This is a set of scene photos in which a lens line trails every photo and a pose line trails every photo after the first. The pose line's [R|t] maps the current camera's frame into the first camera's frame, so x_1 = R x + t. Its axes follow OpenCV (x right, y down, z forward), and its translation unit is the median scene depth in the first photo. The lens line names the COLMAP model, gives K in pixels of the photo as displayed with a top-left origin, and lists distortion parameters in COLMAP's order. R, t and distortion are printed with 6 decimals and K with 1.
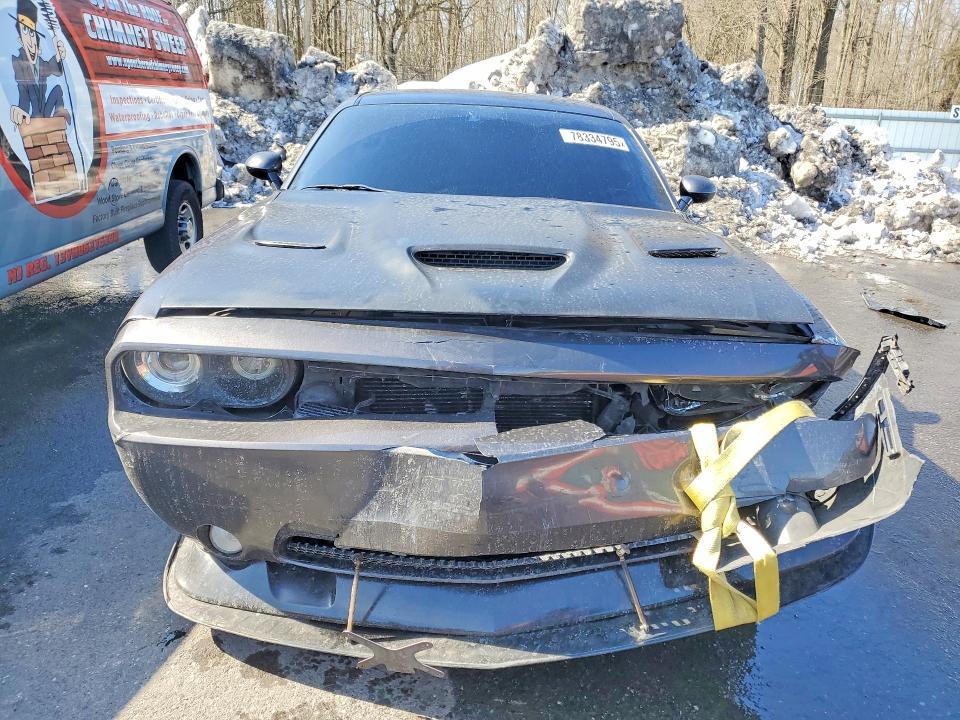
lens RADIAL K [[797.1, 0, 480.0], [0, 797.1, 360.0], [0, 0, 1]] dist [0.049060, -0.006062]
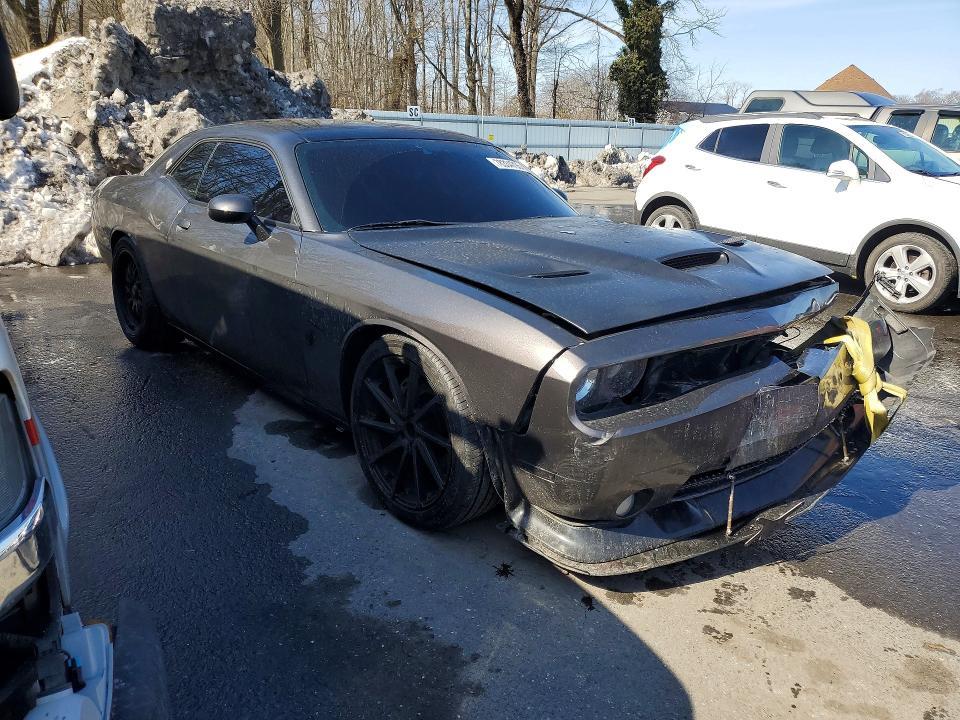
lens RADIAL K [[771.6, 0, 480.0], [0, 771.6, 360.0], [0, 0, 1]] dist [0.143466, 0.003653]
pose [[0.755177, -0.232814, 0.612786, -0.259092], [0.223207, 0.970271, 0.093560, -0.036414], [-0.616350, 0.066123, 0.784691, 0.031466]]
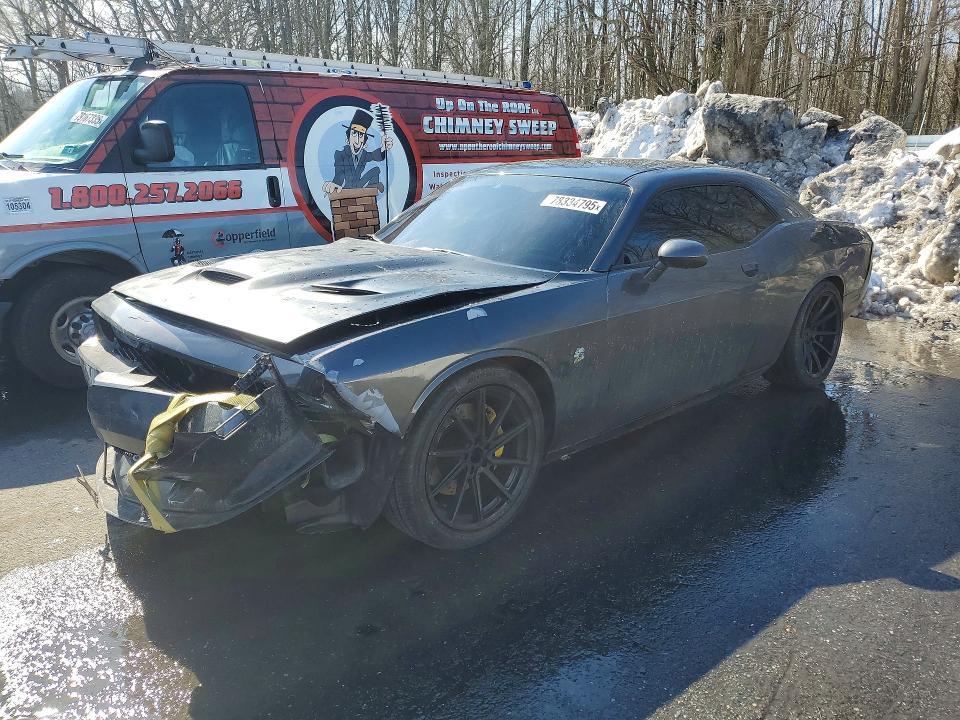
lens RADIAL K [[797.1, 0, 480.0], [0, 797.1, 360.0], [0, 0, 1]] dist [0.049060, -0.006062]
pose [[0.699540, 0.148159, -0.699066, 0.306747], [-0.194529, 0.980808, 0.013211, -0.019021], [0.687606, 0.126747, 0.714935, 0.049454]]
